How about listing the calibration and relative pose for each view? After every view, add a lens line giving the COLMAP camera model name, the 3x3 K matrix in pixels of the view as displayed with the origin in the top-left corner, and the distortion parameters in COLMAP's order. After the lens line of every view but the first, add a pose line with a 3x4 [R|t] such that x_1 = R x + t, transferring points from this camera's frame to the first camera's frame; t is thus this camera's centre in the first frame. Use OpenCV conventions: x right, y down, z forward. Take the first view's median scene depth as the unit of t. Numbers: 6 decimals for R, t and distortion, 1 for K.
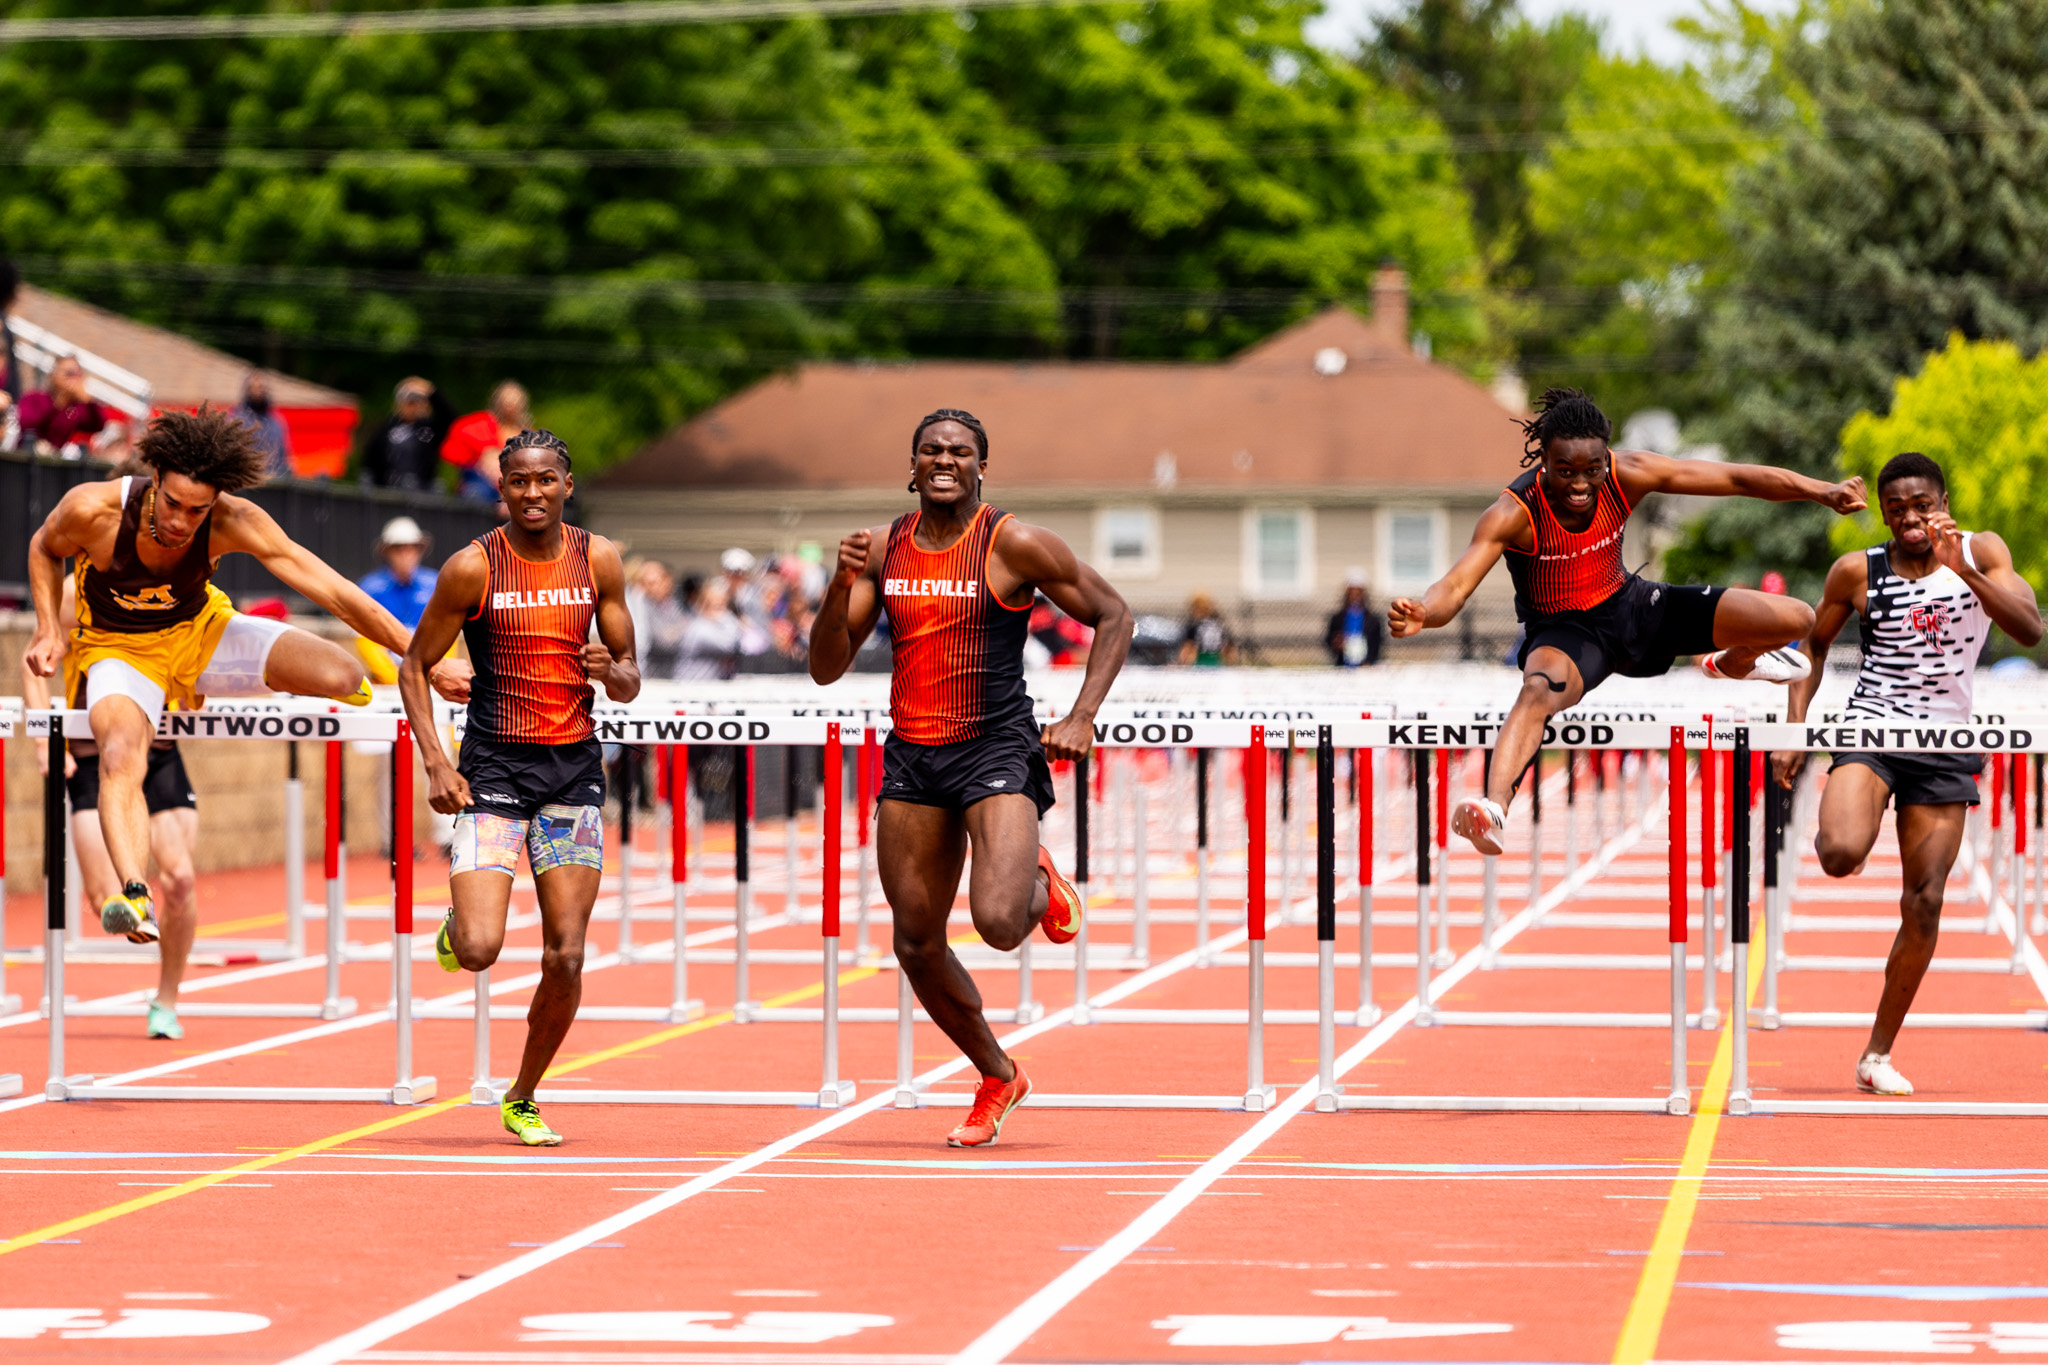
lens RADIAL K [[11814.4, 0, 1023.7], [0, 11814.4, 681.5], [0, 0, 1]] dist [-2.007068, 0.000000]
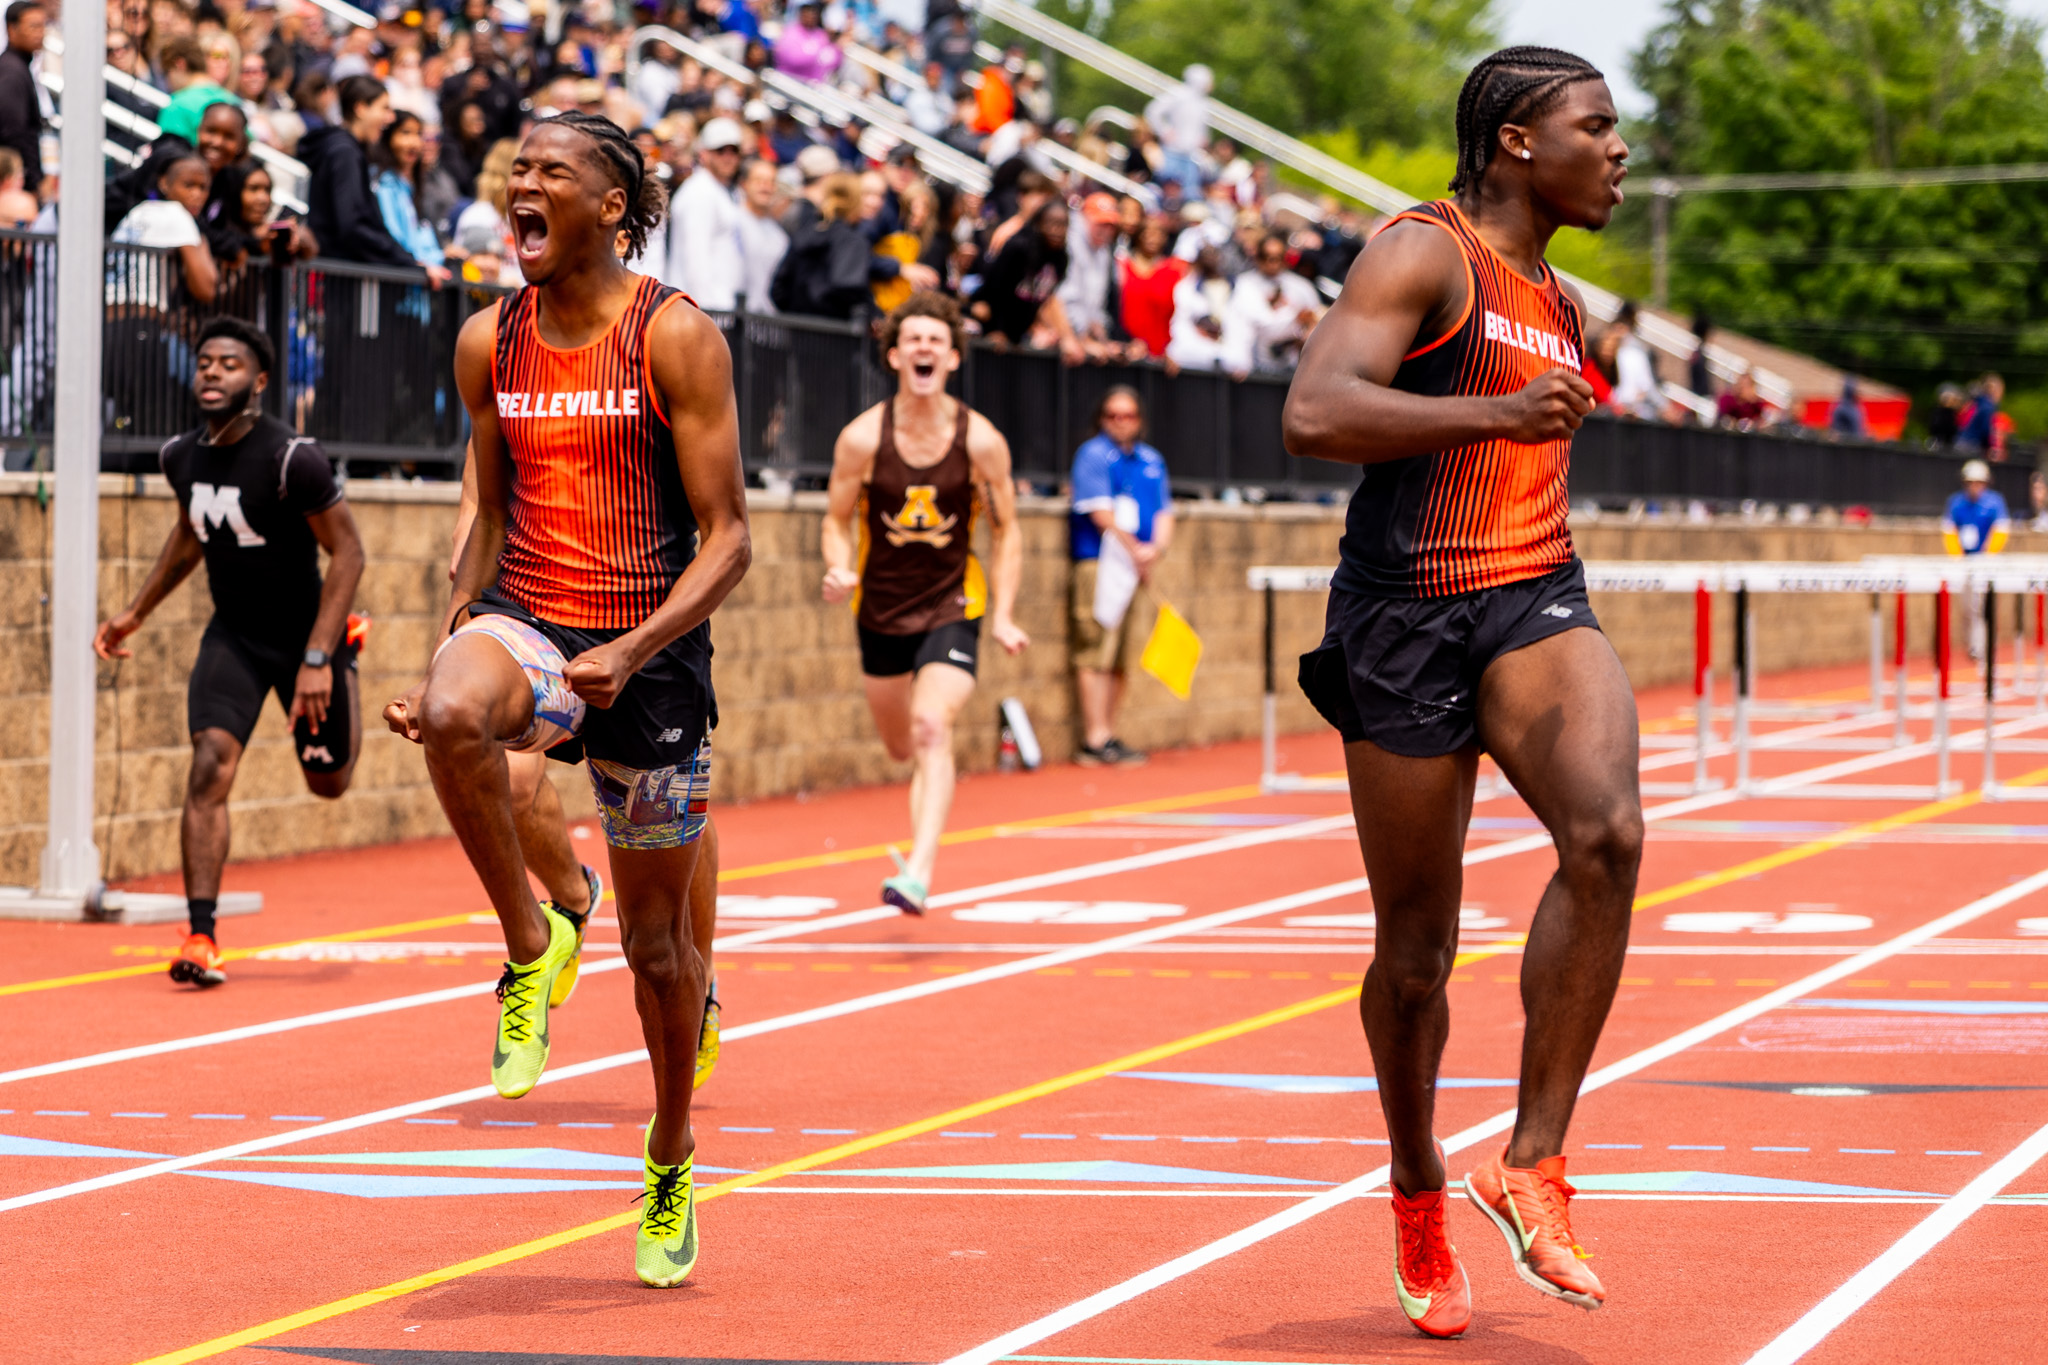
lens RADIAL K [[5916.6, 0, 1024.0], [0, 5916.6, 681.3], [0, 0, 1]] dist [-0.167882, 0.000000]
pose [[0.975463, -0.003683, -0.220132, 0.007545], [0.008293, 0.999765, 0.020020, -0.000097], [0.220006, -0.021355, 0.975265, 0.114024]]
